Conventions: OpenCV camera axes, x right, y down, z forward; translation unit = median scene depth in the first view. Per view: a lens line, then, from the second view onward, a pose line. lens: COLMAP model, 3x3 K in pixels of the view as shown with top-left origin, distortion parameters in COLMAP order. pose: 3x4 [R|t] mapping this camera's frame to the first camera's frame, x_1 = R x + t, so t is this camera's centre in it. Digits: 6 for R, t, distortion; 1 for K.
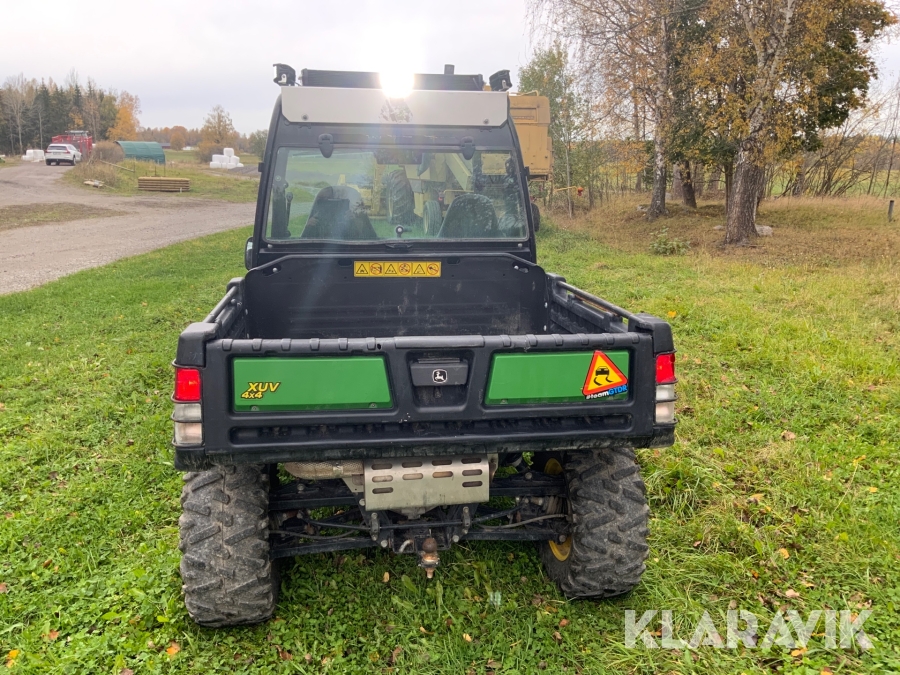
lens RADIAL K [[716.9, 0, 450.0], [0, 716.9, 337.5], [0, 0, 1]] dist [0.040264, -0.072295]
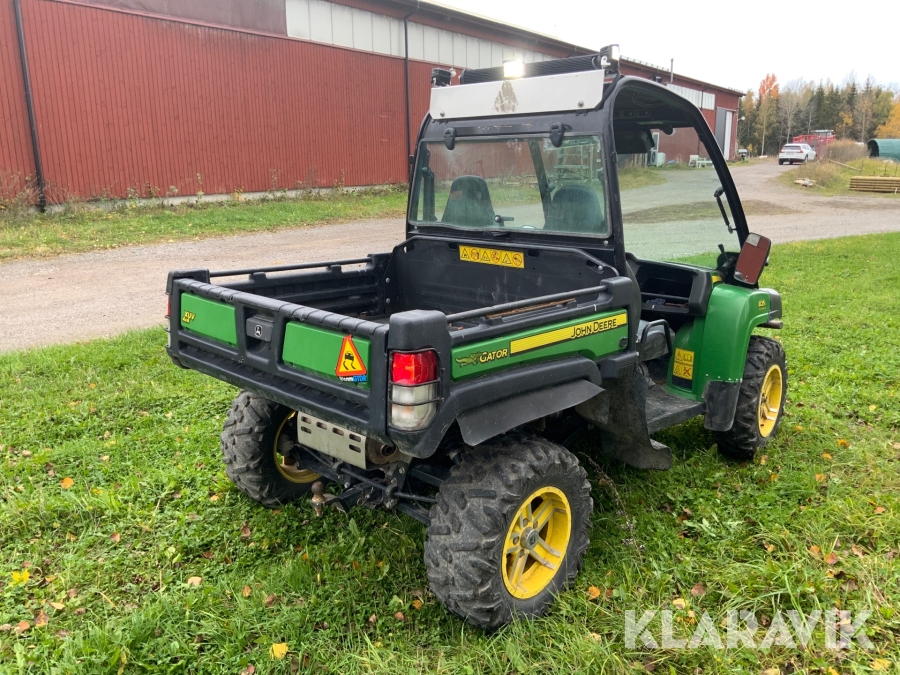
lens RADIAL K [[716.9, 0, 450.0], [0, 716.9, 337.5], [0, 0, 1]] dist [0.040264, -0.072295]
pose [[0.622868, 0.171550, -0.763286, 0.710794], [-0.170392, 0.981987, 0.081658, -0.056473], [0.763546, 0.079195, 0.640879, 0.311993]]
